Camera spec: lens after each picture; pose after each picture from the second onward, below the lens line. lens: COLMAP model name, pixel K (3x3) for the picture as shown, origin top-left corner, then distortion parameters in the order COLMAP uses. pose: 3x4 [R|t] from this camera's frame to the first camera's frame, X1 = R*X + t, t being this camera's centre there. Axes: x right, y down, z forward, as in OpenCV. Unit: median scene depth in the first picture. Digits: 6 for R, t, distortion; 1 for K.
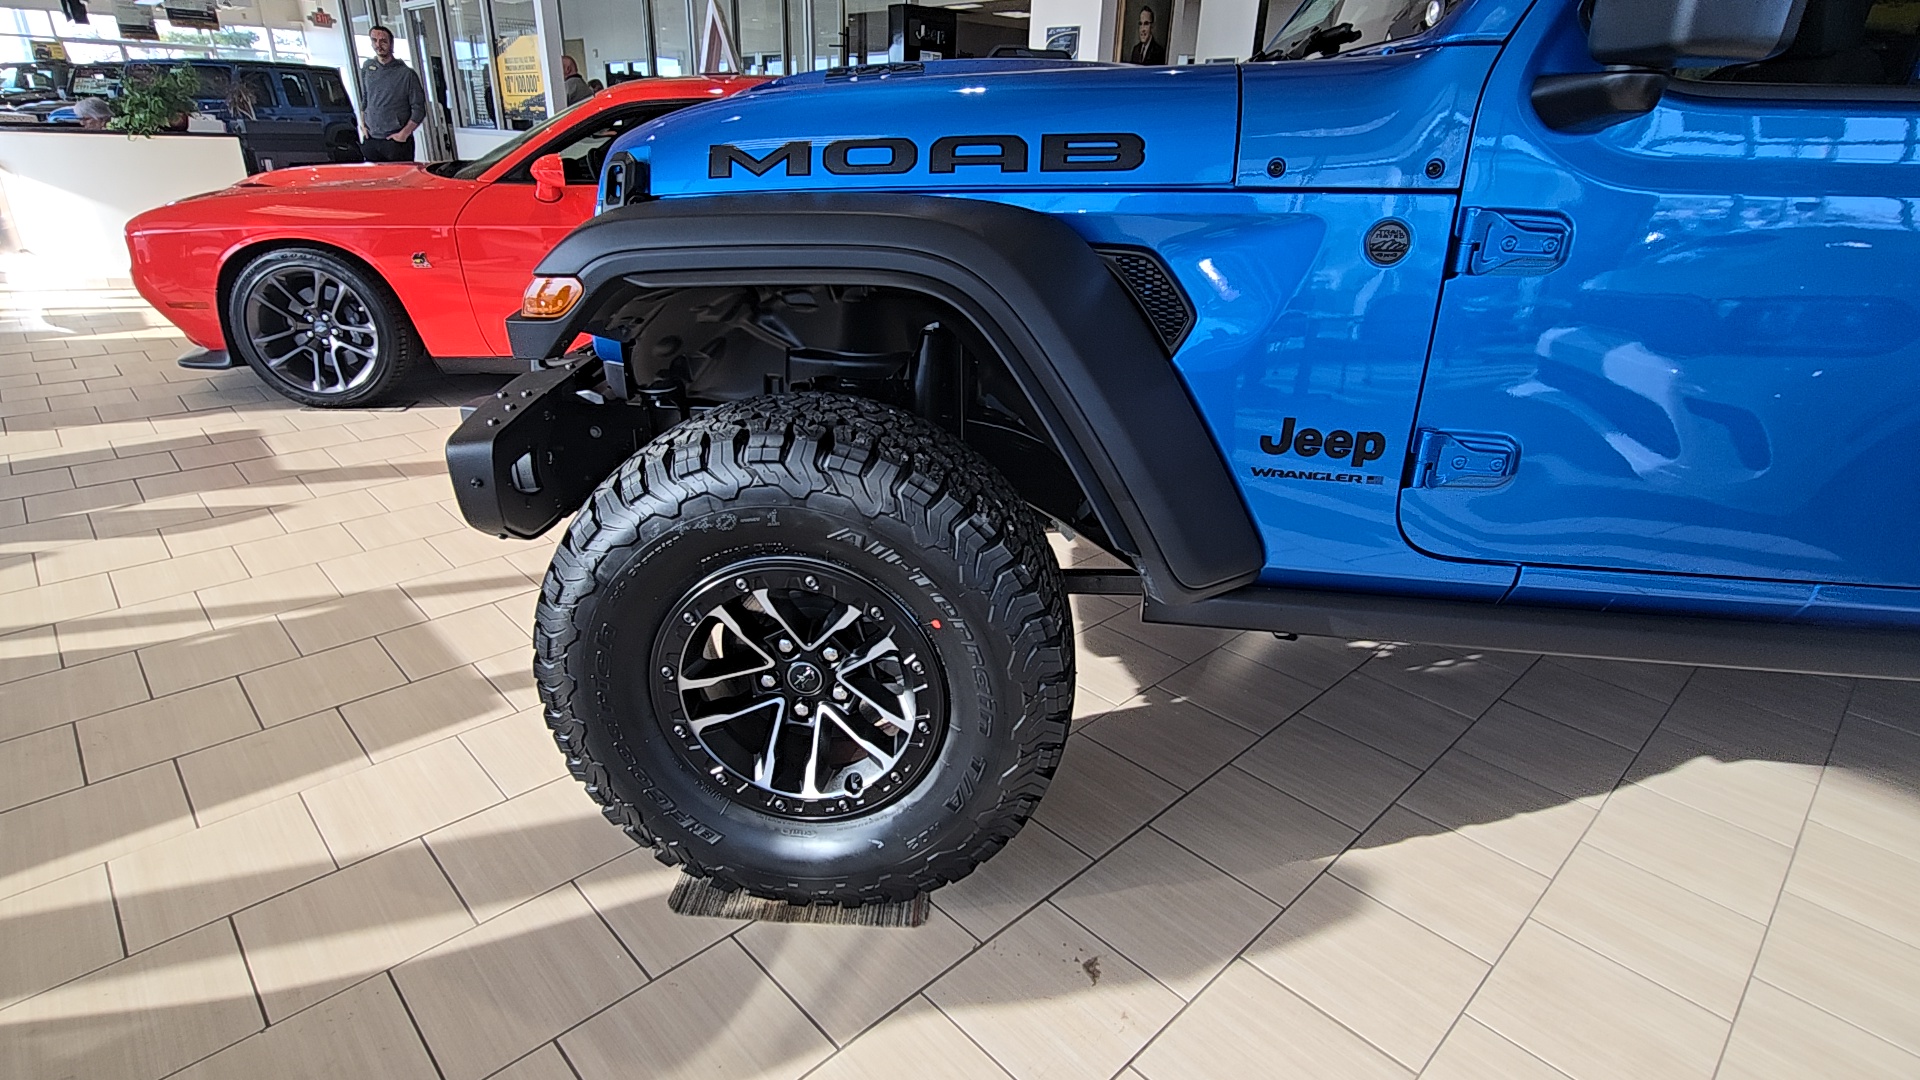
lens RADIAL K [[980.5, 0, 961.7], [0, 980.5, 548.9], [0, 0, 1]] dist [-0.000085, -0.000179]
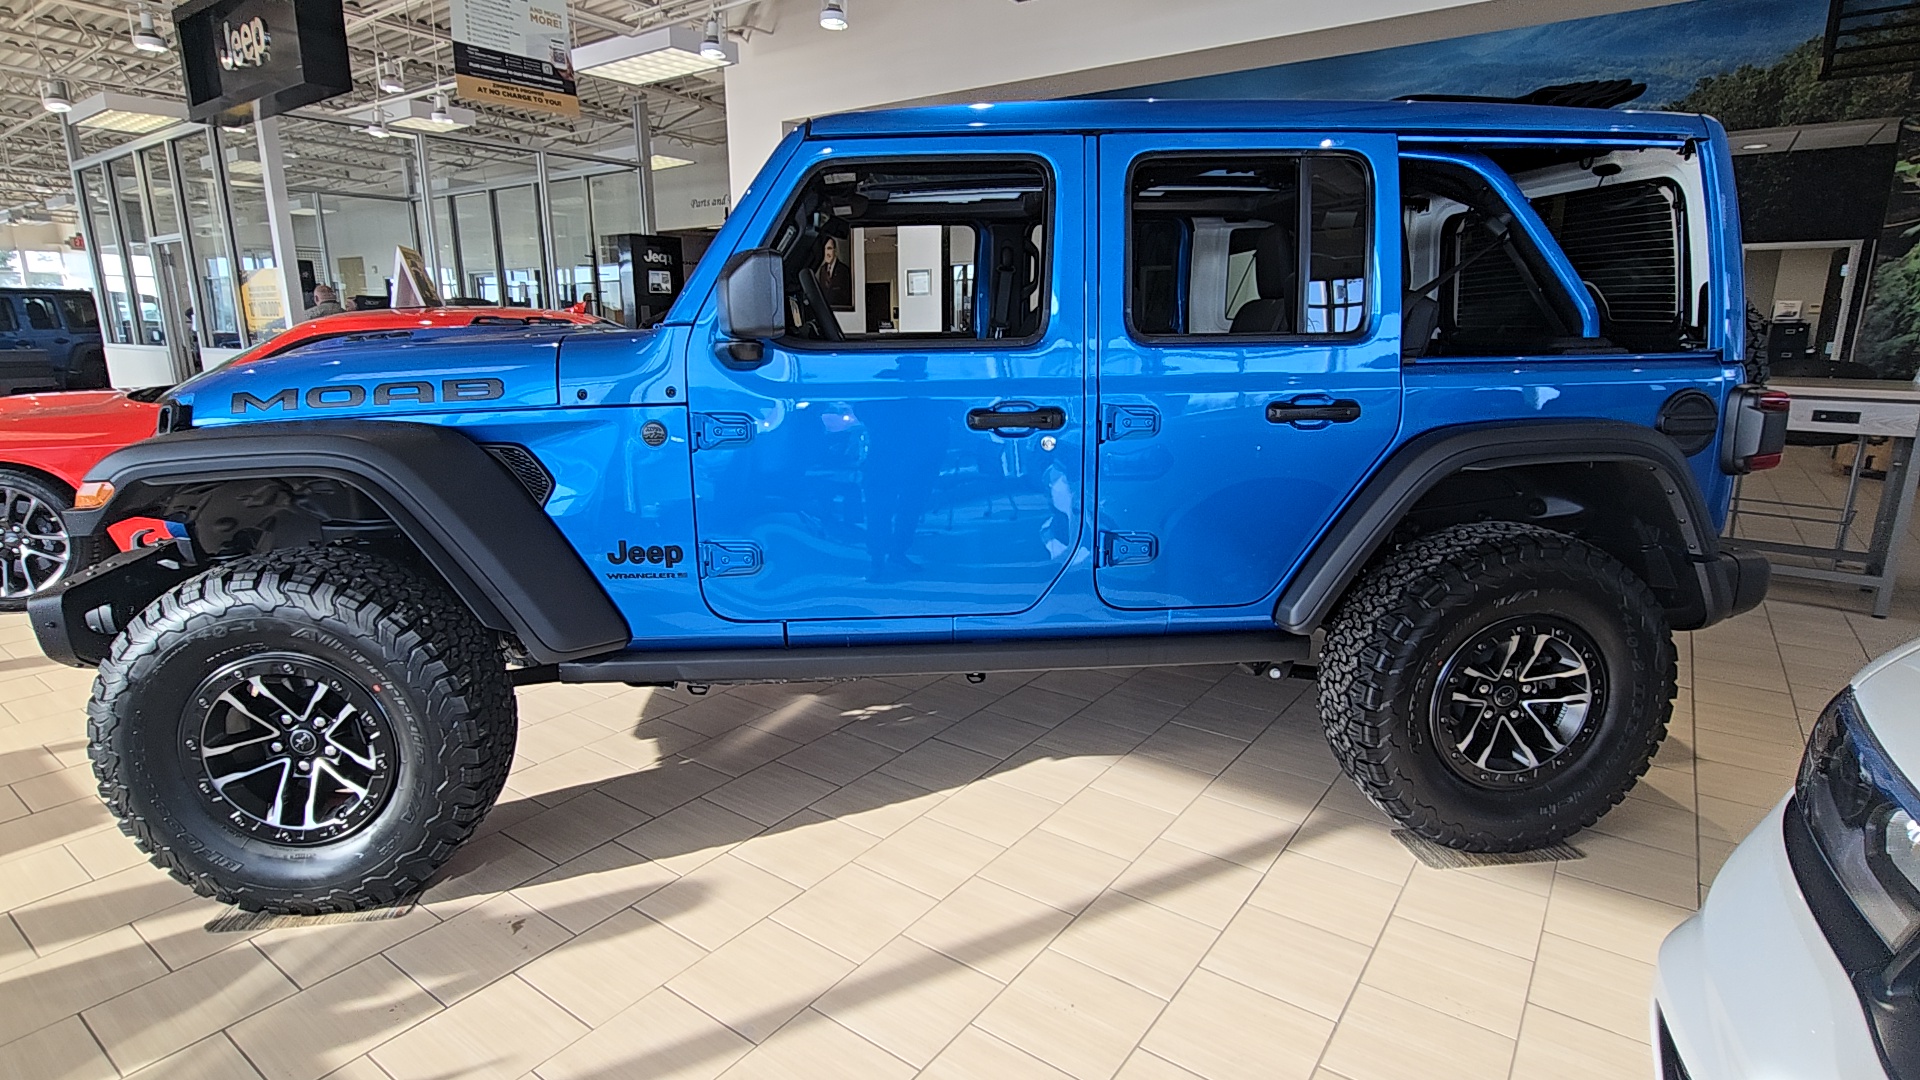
lens RADIAL K [[980.5, 0, 964.6], [0, 980.5, 547.1], [0, 0, 1]] dist [-0.000085, -0.000179]
pose [[0.984112, -0.069768, 0.163267, 0.579514], [0.096895, 0.981592, -0.164586, 0.181565], [-0.148778, 0.177791, 0.972757, -0.596850]]
